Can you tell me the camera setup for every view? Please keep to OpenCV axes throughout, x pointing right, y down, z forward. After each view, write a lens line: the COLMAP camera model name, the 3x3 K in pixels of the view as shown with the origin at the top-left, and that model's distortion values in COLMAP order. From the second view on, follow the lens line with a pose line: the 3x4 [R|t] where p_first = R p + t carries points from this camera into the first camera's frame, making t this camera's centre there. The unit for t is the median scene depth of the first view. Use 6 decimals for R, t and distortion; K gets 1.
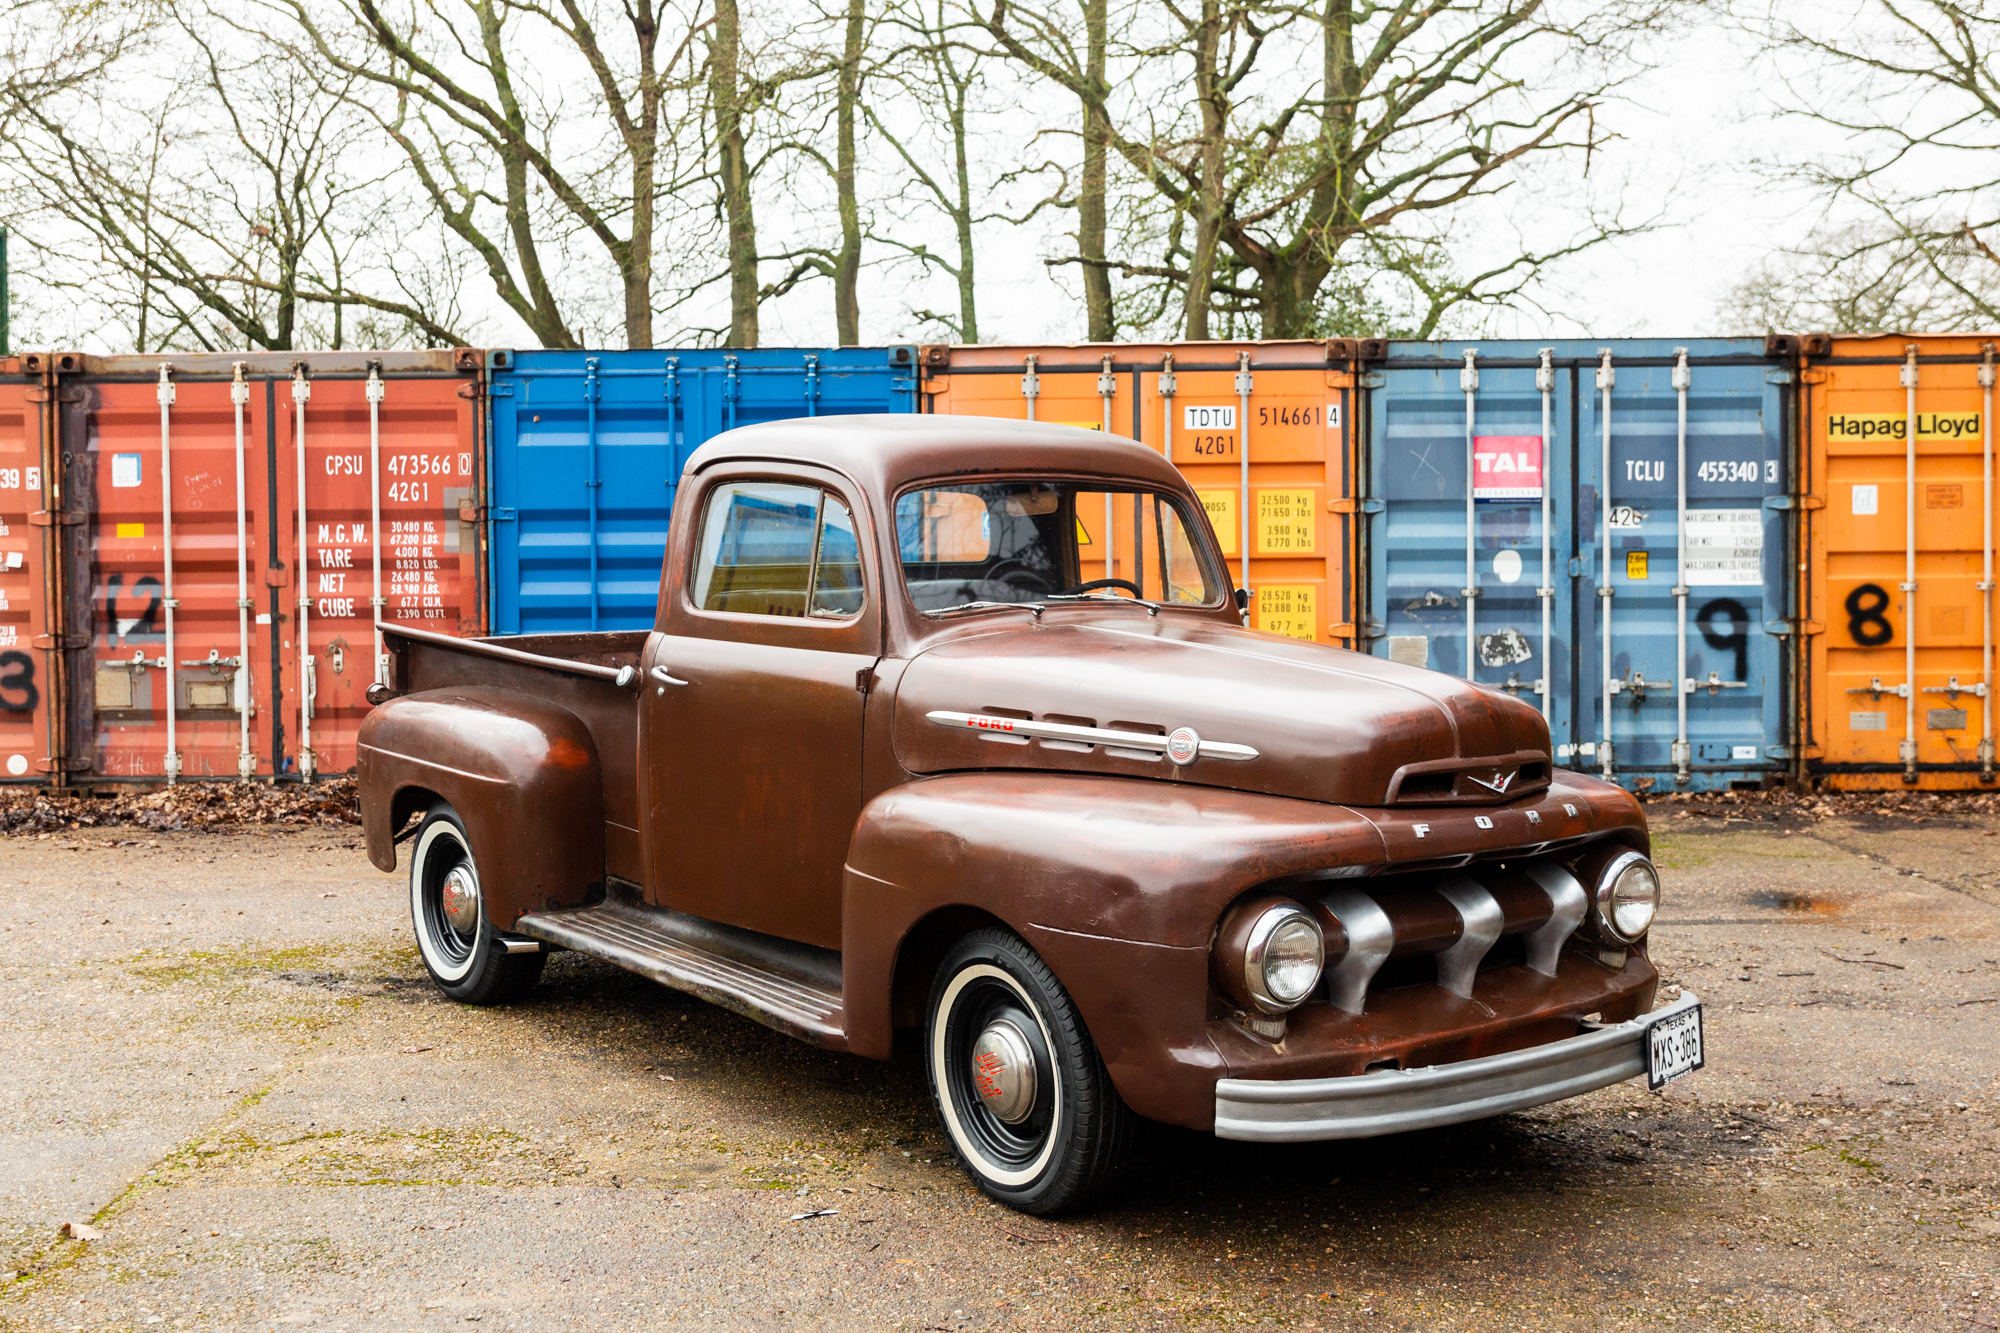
lens RADIAL K [[2190.4, 0, 962.7], [0, 2190.4, 607.0], [0, 0, 1]] dist [0.006046, 0.000000]
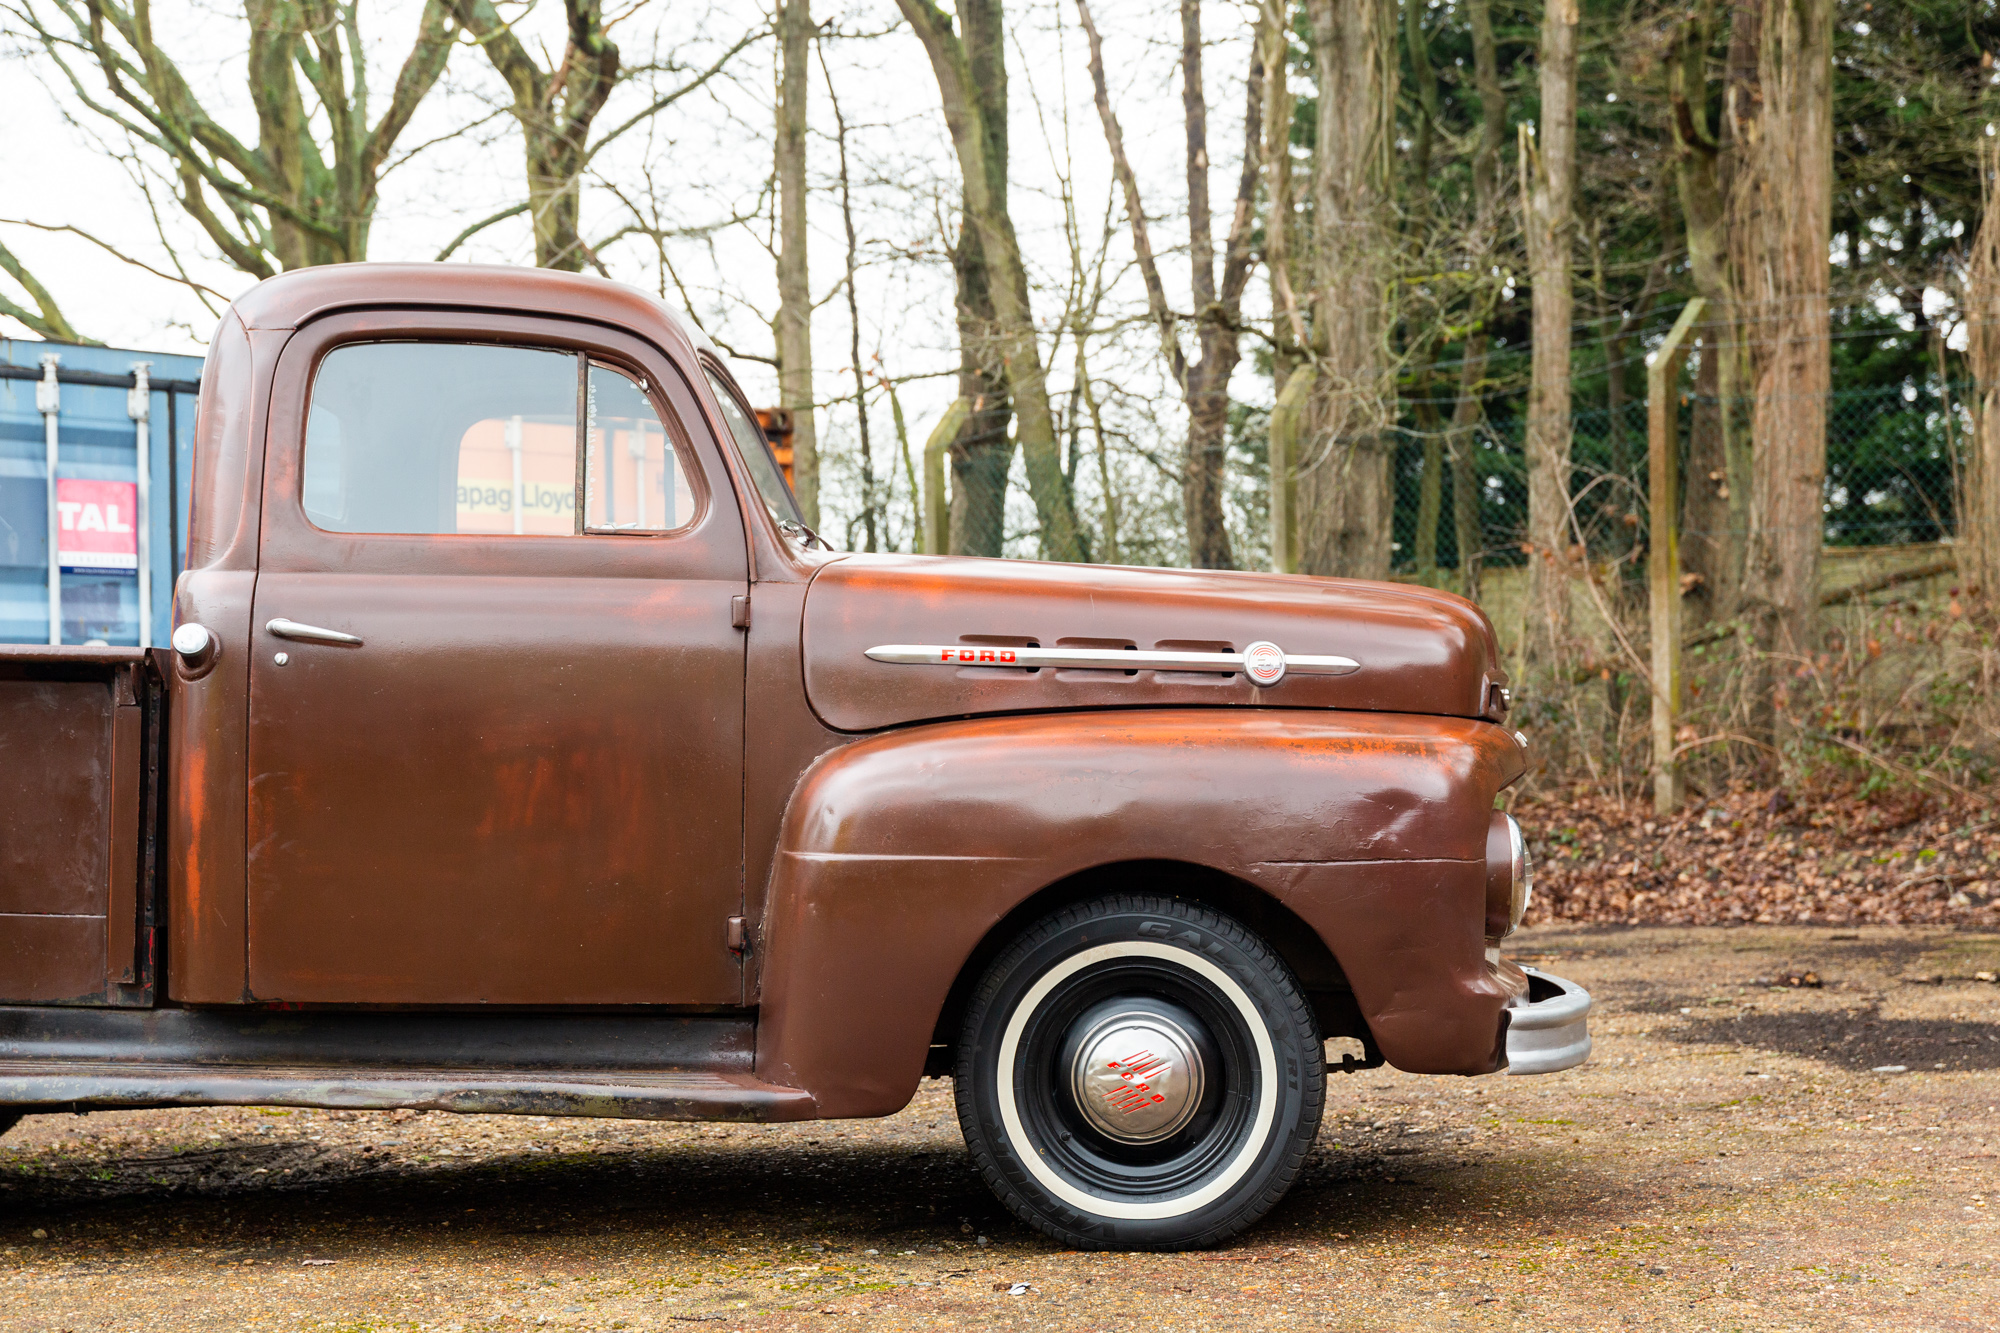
lens RADIAL K [[3254.1, 0, 1019.4], [0, 3254.1, 679.1], [0, 0, 1]] dist [-0.005900, 0.000000]
pose [[0.618124, 0.011539, 0.785996, -0.398161], [0.042140, 0.997968, -0.047791, 0.050096], [-0.784950, 0.062663, 0.616382, 0.113265]]
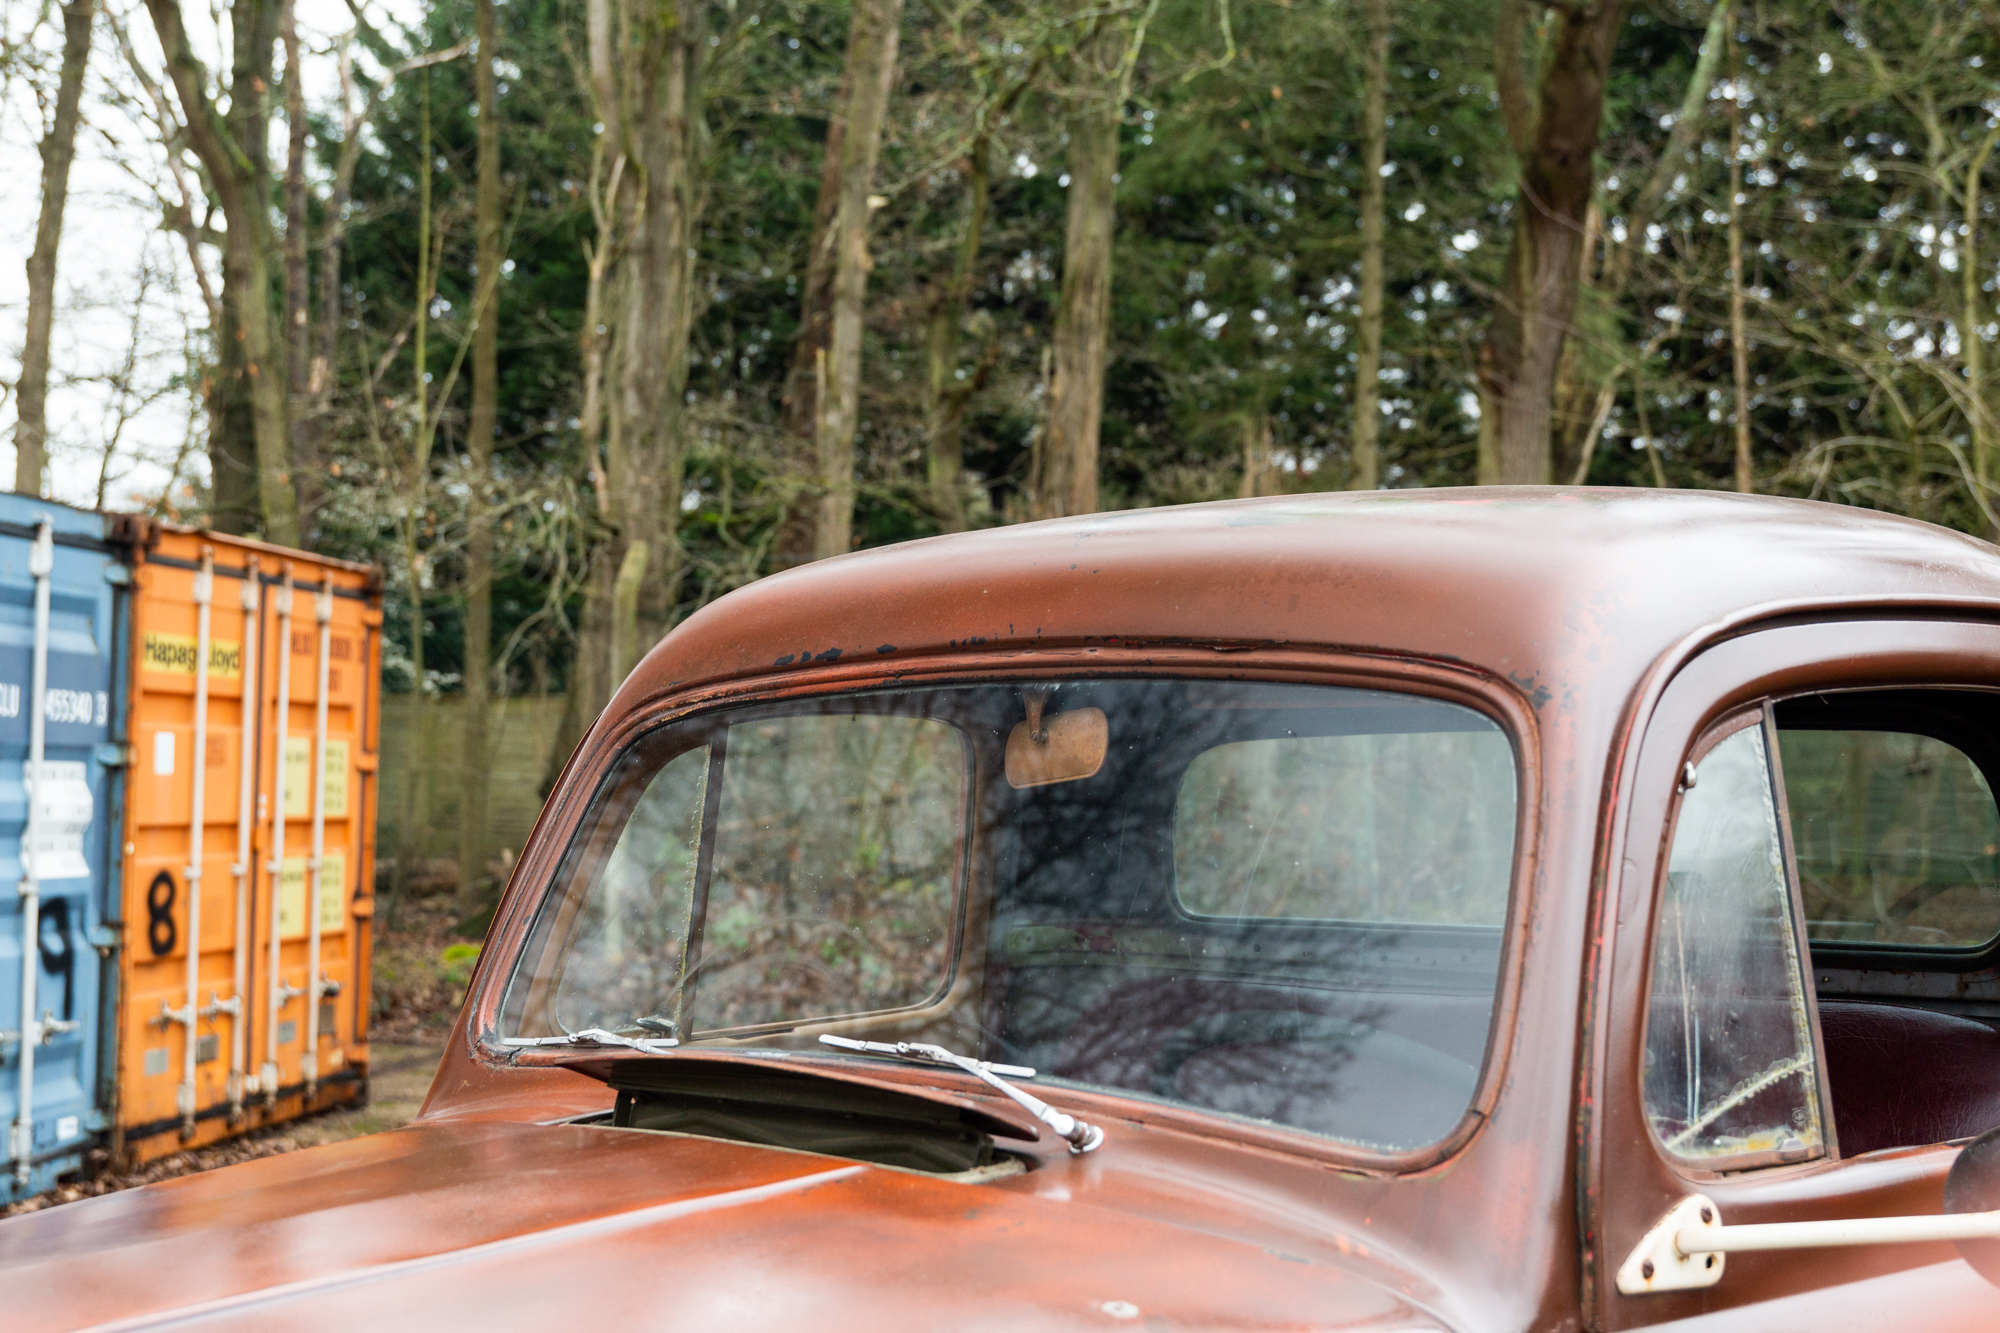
lens RADIAL K [[2515.8, 0, 1011.5], [0, 2515.8, 670.0], [0, 0, 1]] dist [0.005144, 0.000000]
pose [[0.122872, 0.056163, 0.990832, -0.376946], [0.013244, 0.998216, -0.058224, -0.024240], [-0.992334, 0.020276, 0.121909, 0.620005]]
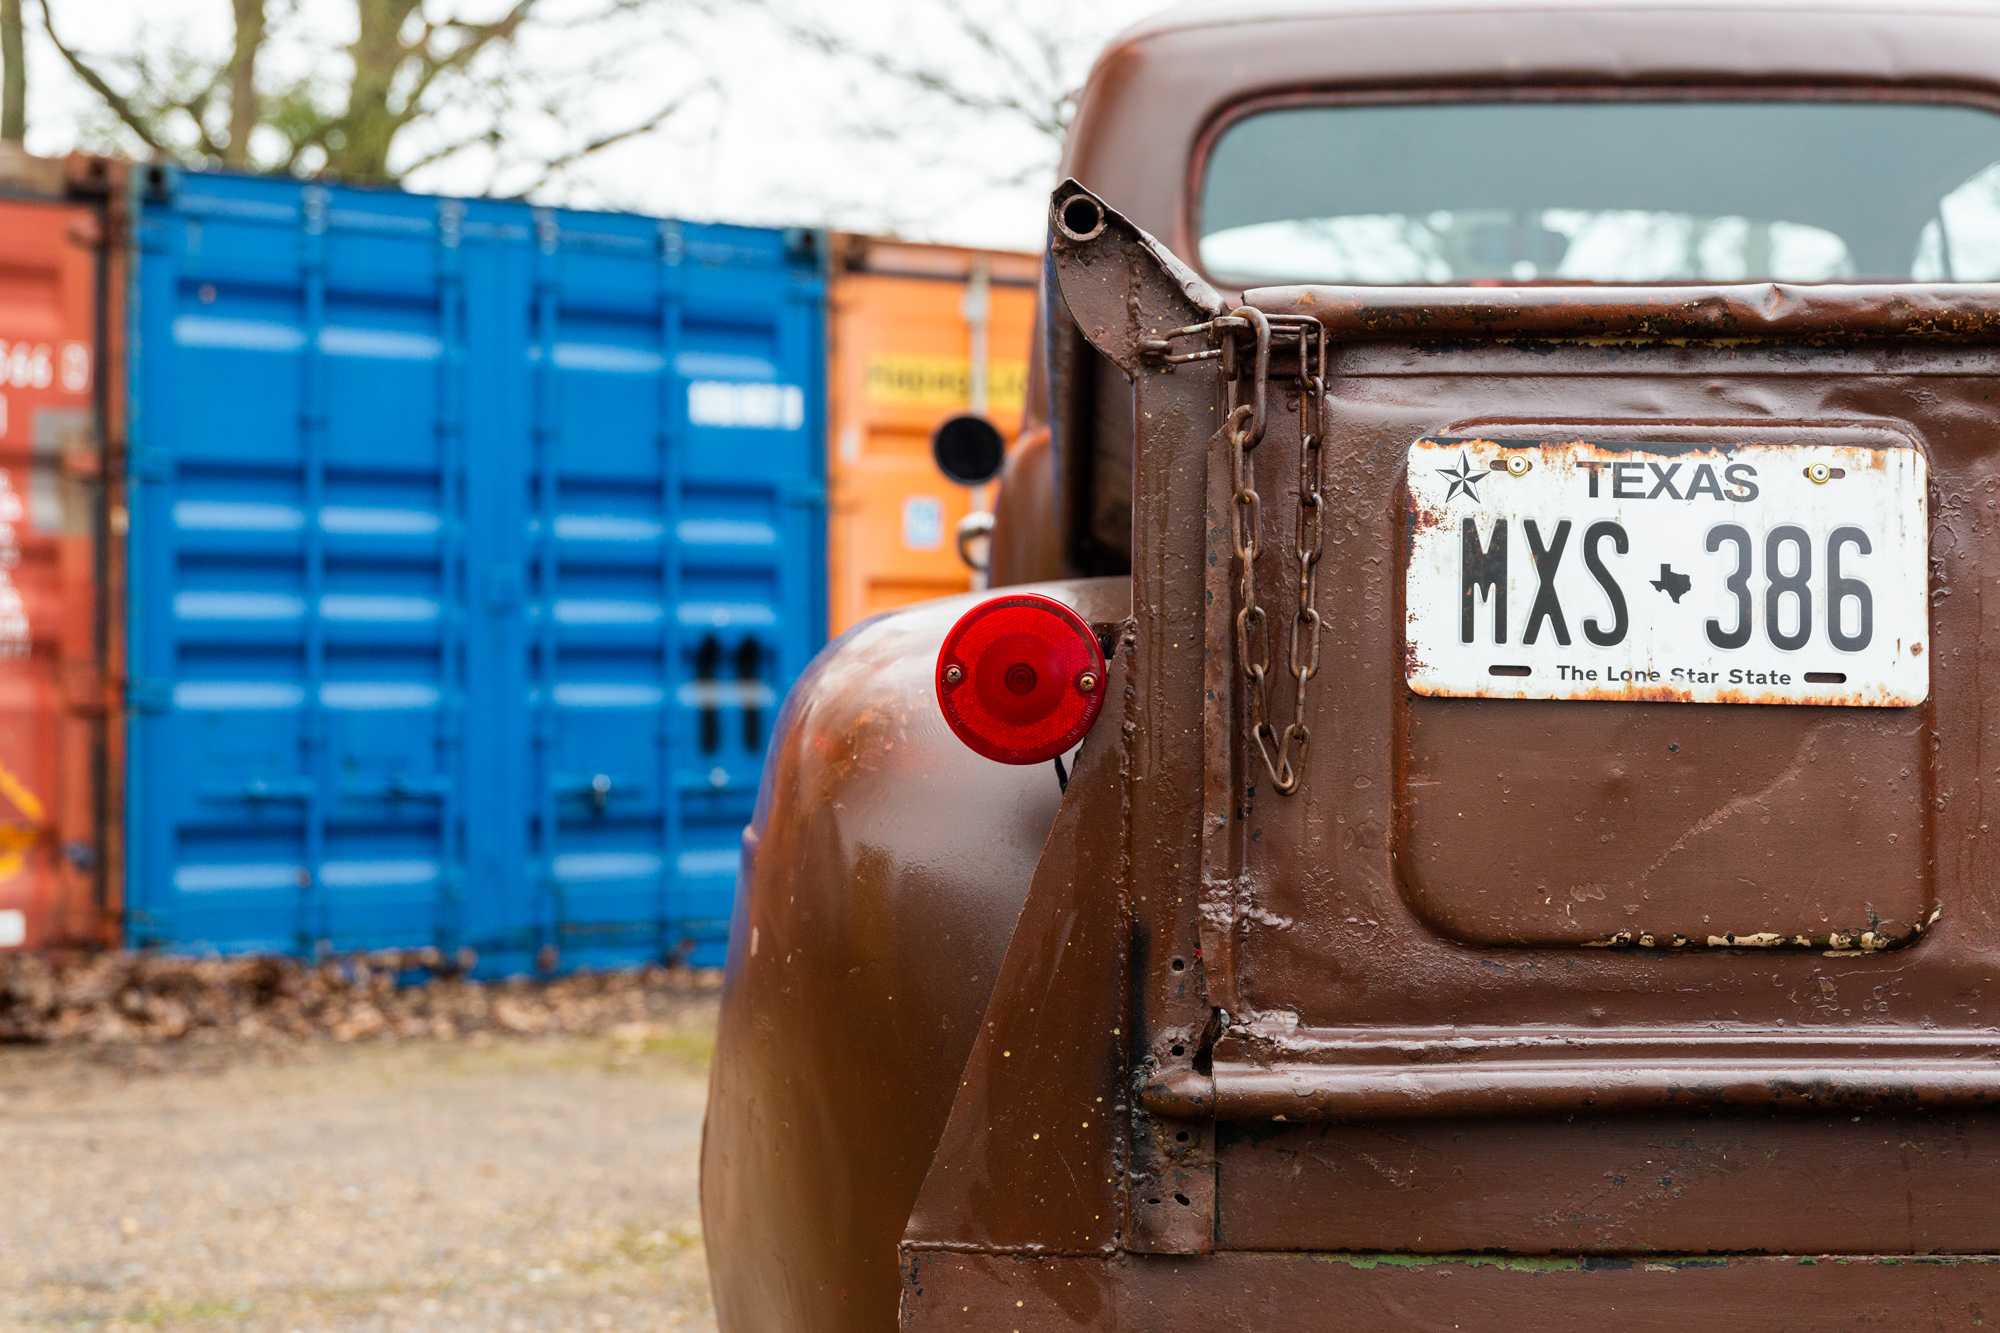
lens RADIAL K [[3008.5, 0, 1020.2], [0, 3008.5, 660.8], [0, 0, 1]] dist [-0.007554, 0.000000]
pose [[0.825402, 0.015241, 0.564339, -0.454167], [0.014006, 0.998775, -0.047458, 0.044382], [-0.564371, 0.047075, 0.824178, 0.274129]]
